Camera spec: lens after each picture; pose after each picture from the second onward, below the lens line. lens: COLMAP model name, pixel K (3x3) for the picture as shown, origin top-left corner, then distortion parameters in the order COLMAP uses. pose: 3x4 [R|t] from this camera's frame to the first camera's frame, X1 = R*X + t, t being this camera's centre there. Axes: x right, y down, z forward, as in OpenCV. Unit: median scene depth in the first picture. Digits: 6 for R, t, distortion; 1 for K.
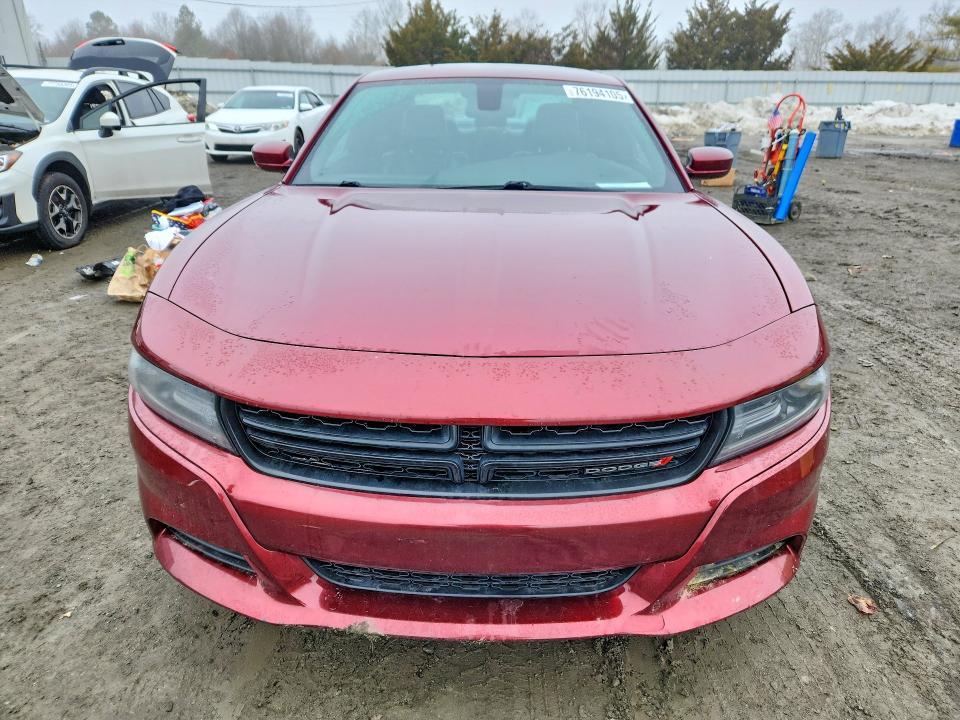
lens RADIAL K [[751.9, 0, 487.5], [0, 751.9, 357.7], [0, 0, 1]] dist [0.004754, -0.005331]
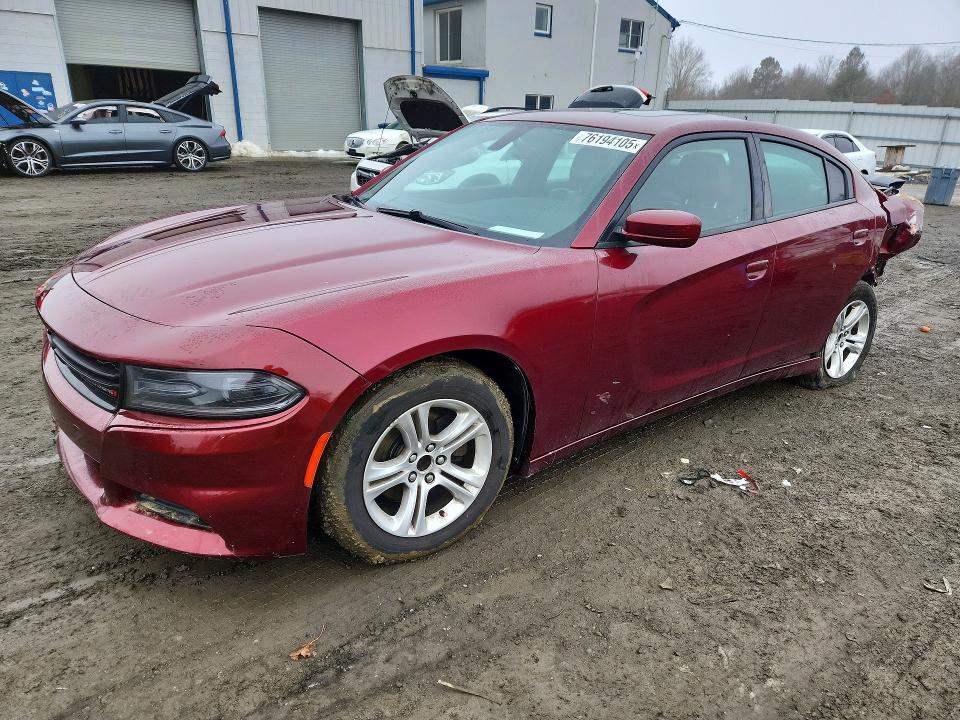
lens RADIAL K [[751.9, 0, 487.5], [0, 751.9, 357.7], [0, 0, 1]] dist [0.004754, -0.005331]
pose [[0.573096, 0.265160, -0.775404, 0.304334], [-0.300957, 0.948188, 0.101811, -0.049636], [0.762225, 0.175016, 0.623204, 0.116948]]
